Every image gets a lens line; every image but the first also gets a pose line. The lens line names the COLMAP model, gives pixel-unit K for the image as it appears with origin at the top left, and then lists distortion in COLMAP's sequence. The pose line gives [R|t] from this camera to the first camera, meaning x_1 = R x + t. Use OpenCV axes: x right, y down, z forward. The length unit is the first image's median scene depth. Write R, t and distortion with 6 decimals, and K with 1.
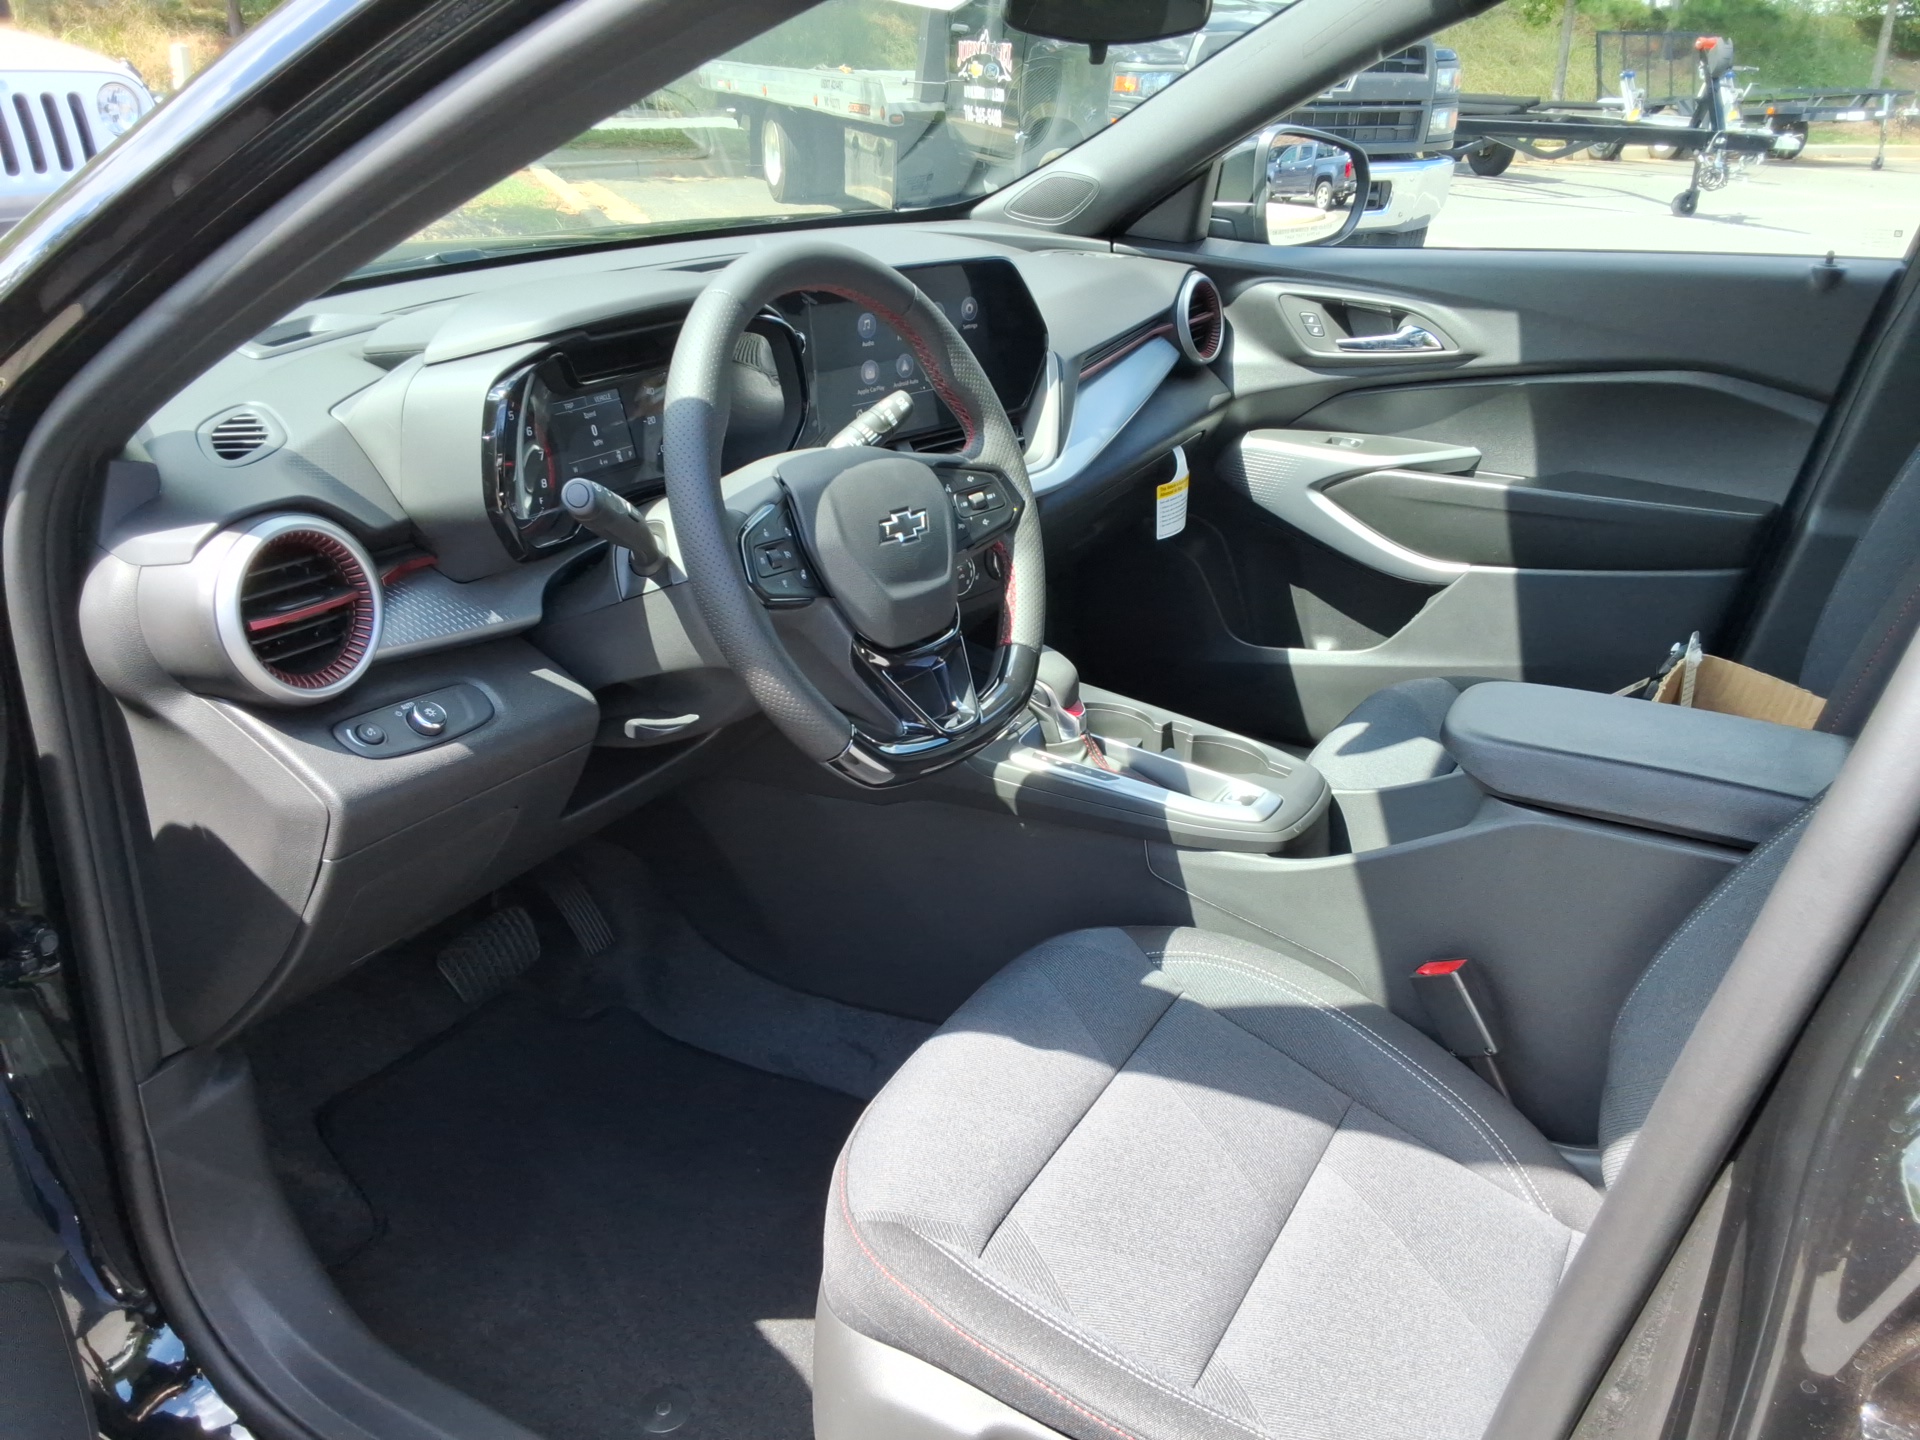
lens RADIAL K [[1562.4, 0, 980.1], [0, 1562.4, 705.4], [0, 0, 1]] dist [0.124635, -0.216222]
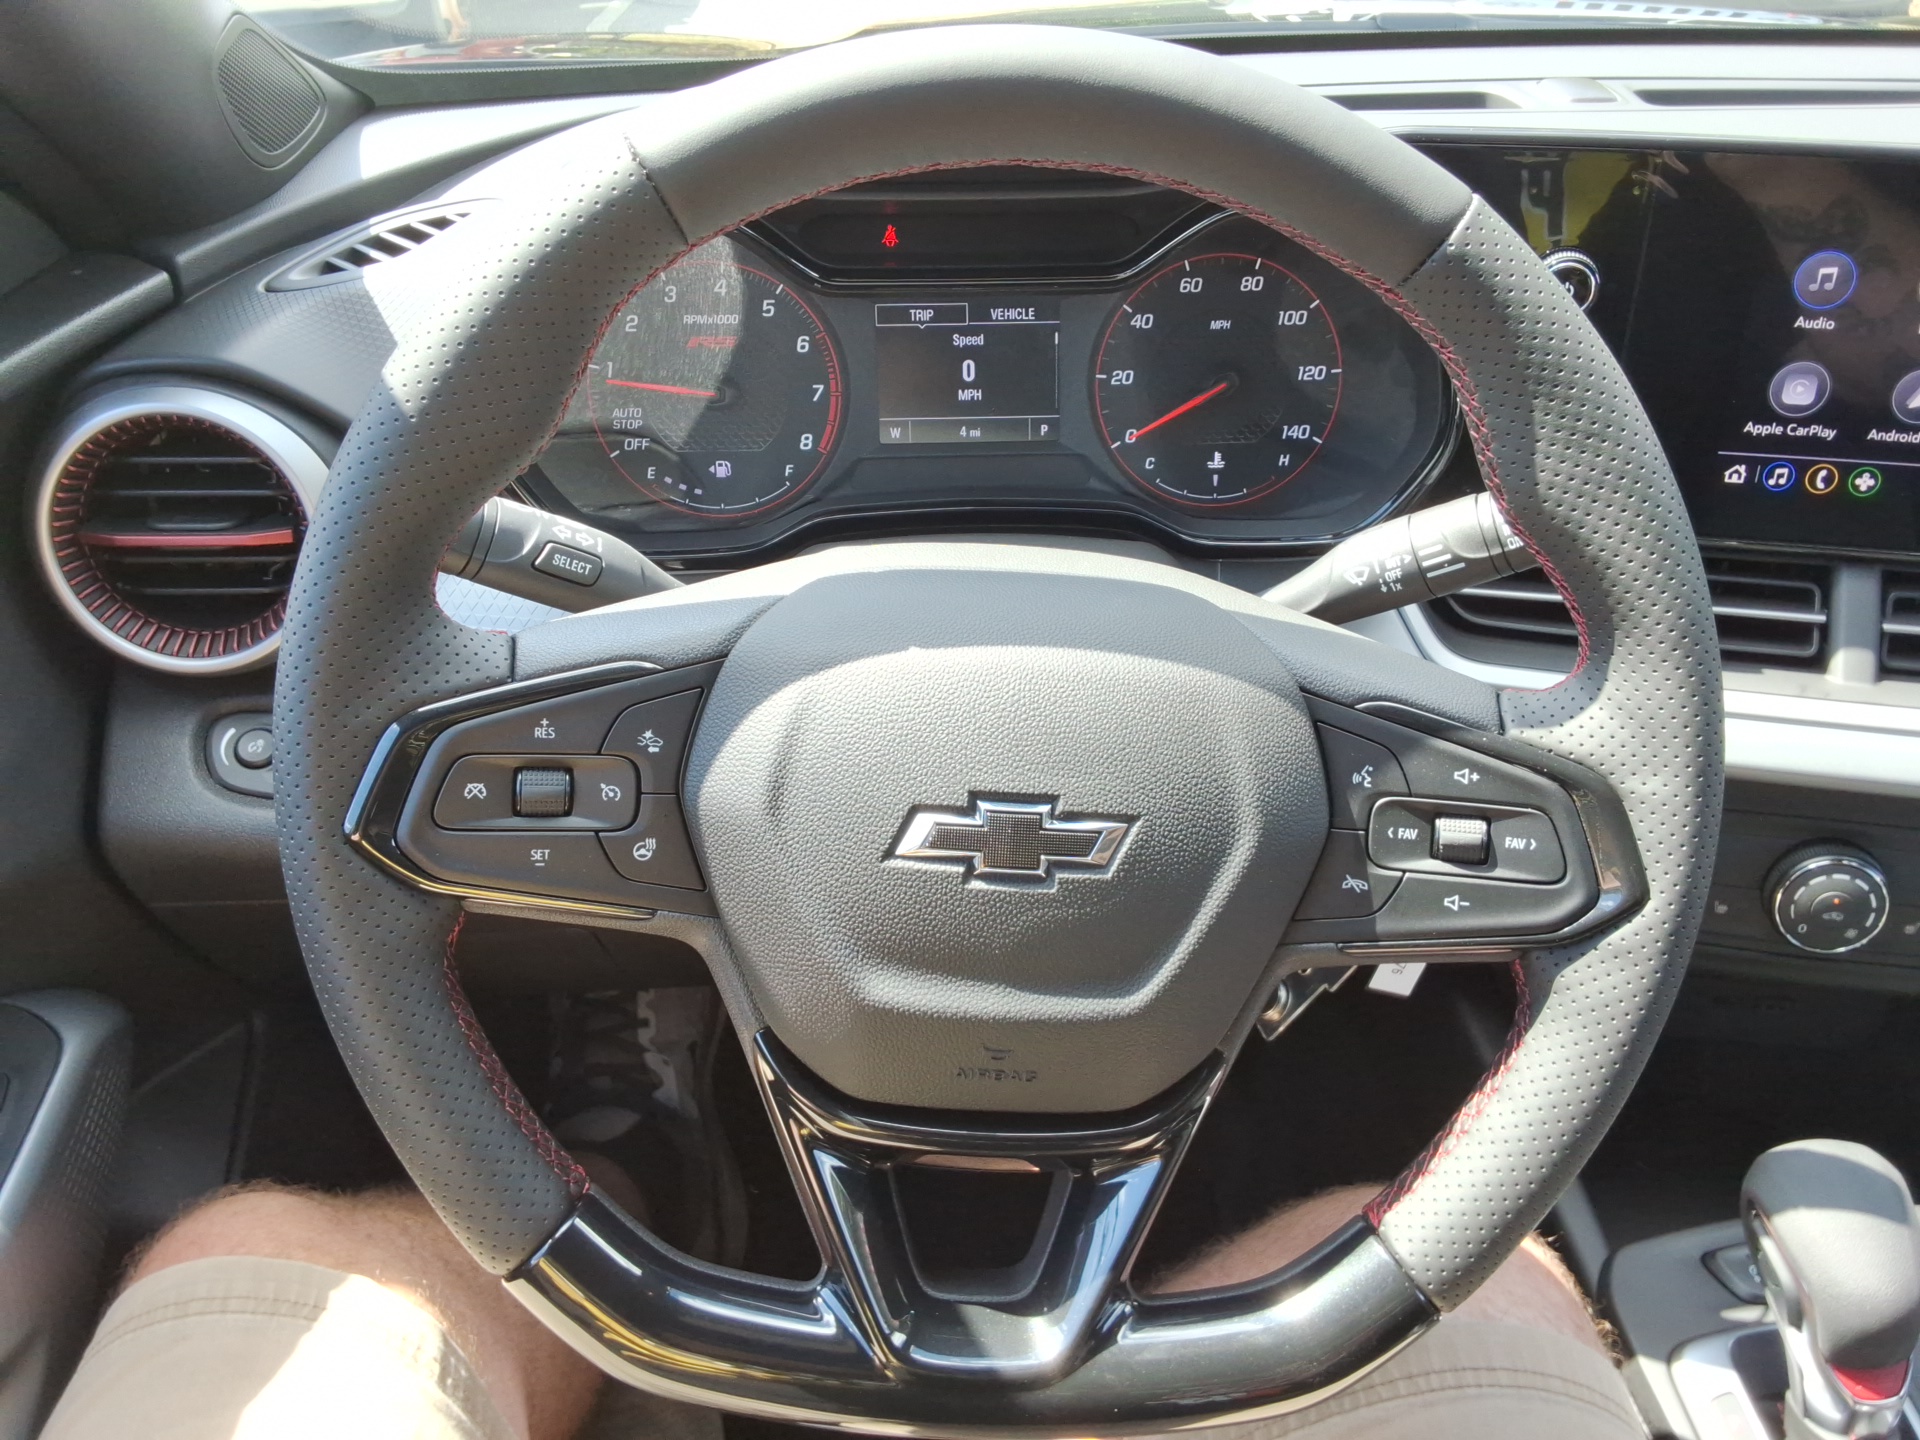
lens RADIAL K [[1551.4, 0, 983.5], [0, 1551.4, 708.6], [0, 0, 1]] dist [0.131749, -0.219243]
pose [[0.533368, 0.423264, -0.732370, 0.186060], [-0.318552, 0.902572, 0.289636, -0.223343], [0.783609, 0.078815, 0.616235, 0.686283]]
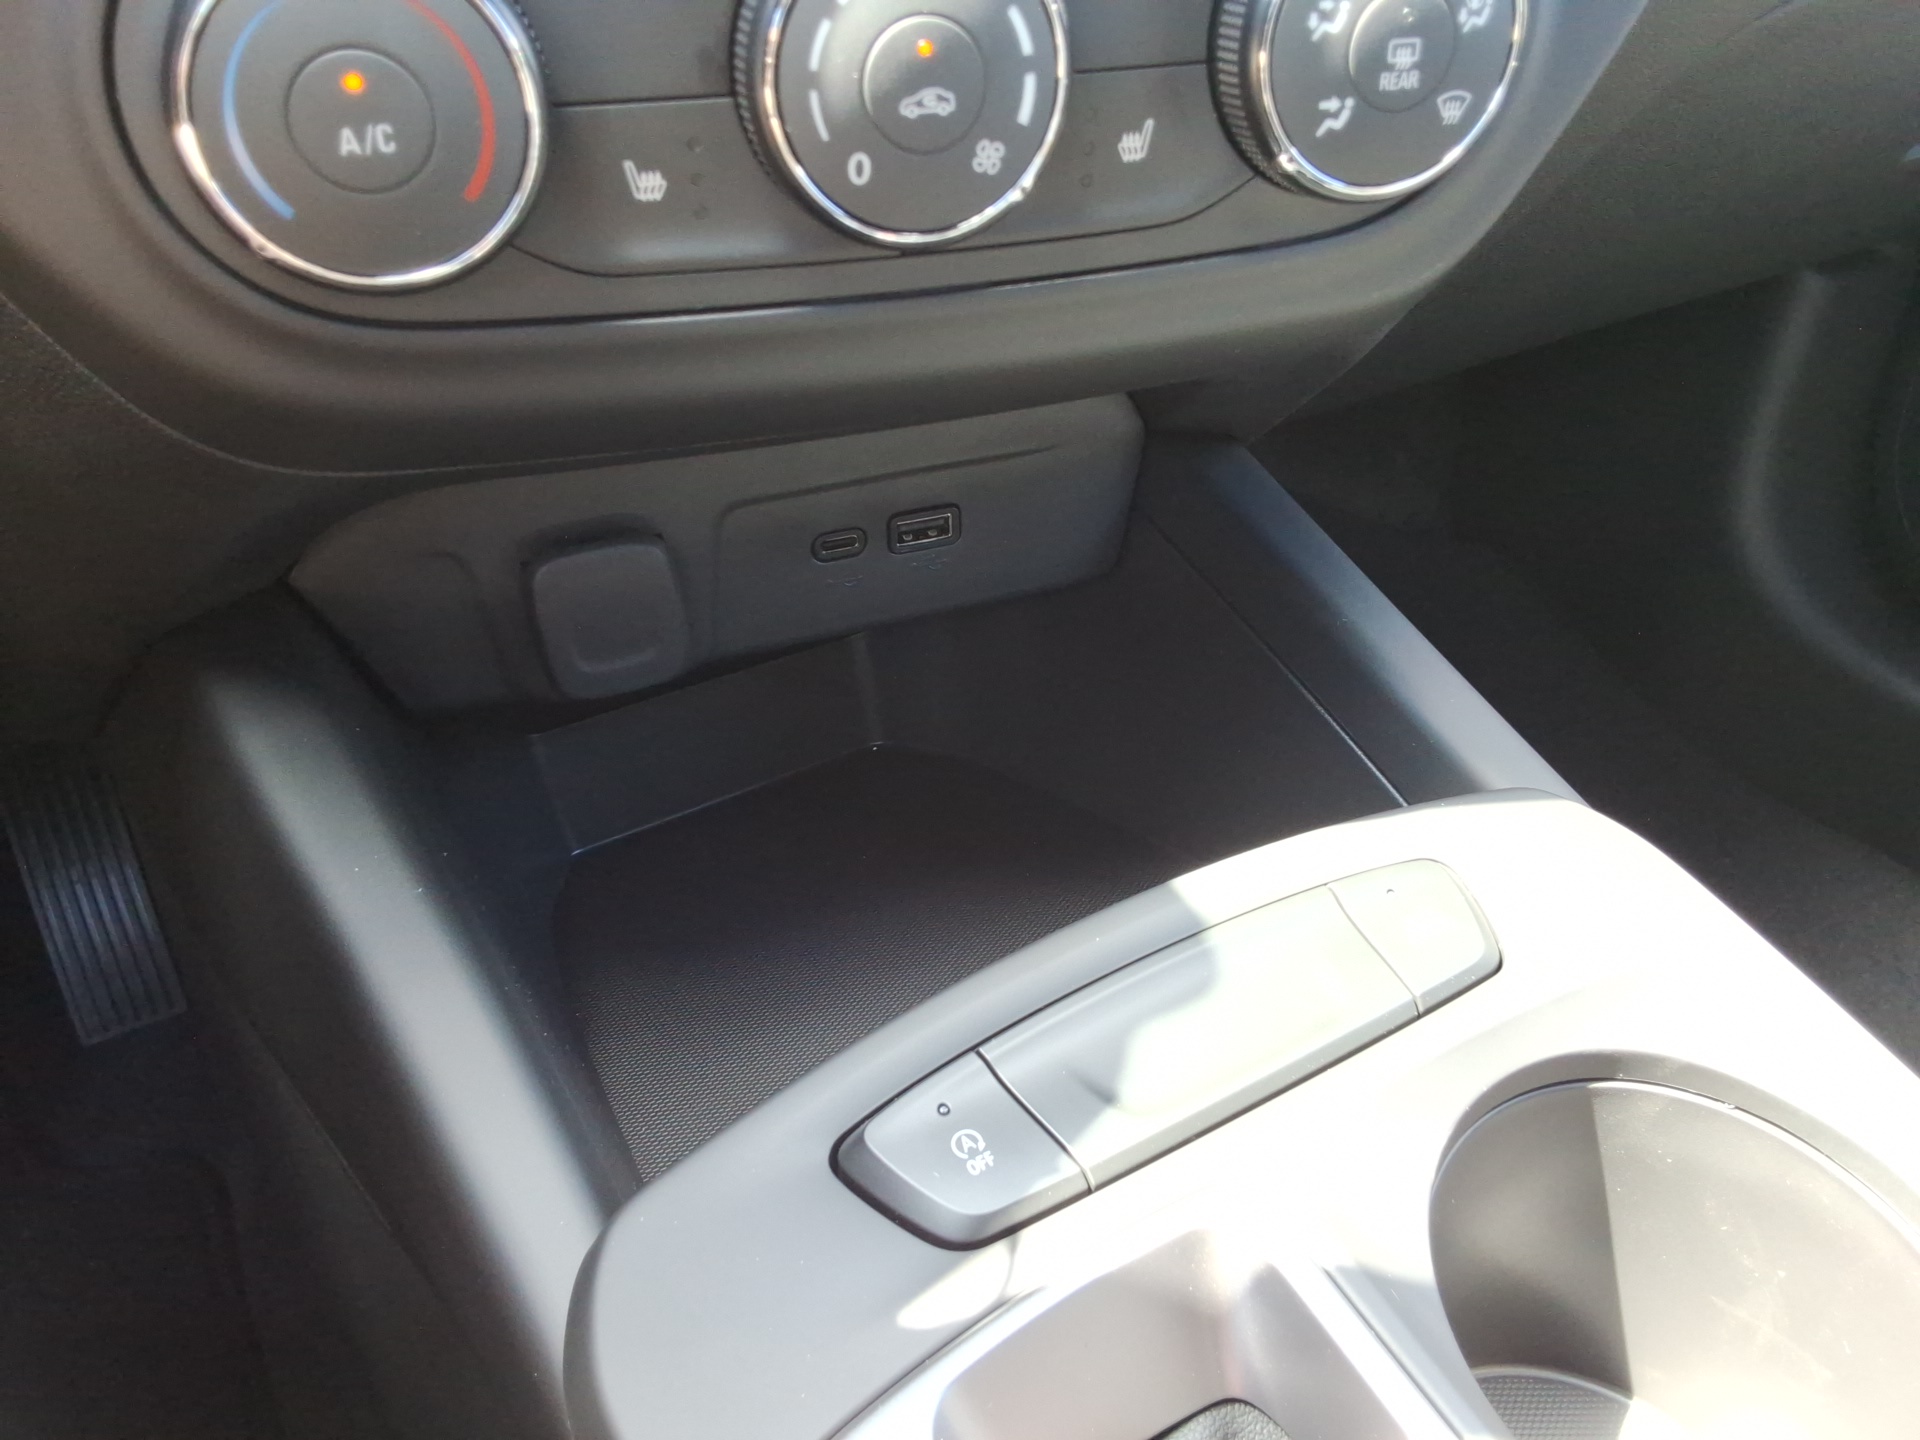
lens RADIAL K [[1562.4, 0, 980.1], [0, 1562.4, 705.4], [0, 0, 1]] dist [0.124635, -0.216222]
pose [[0.872428, 0.314316, -0.374266, 0.075257], [-0.207392, 0.931493, 0.298847, -0.093225], [0.442559, -0.183103, 0.877847, 1.064201]]
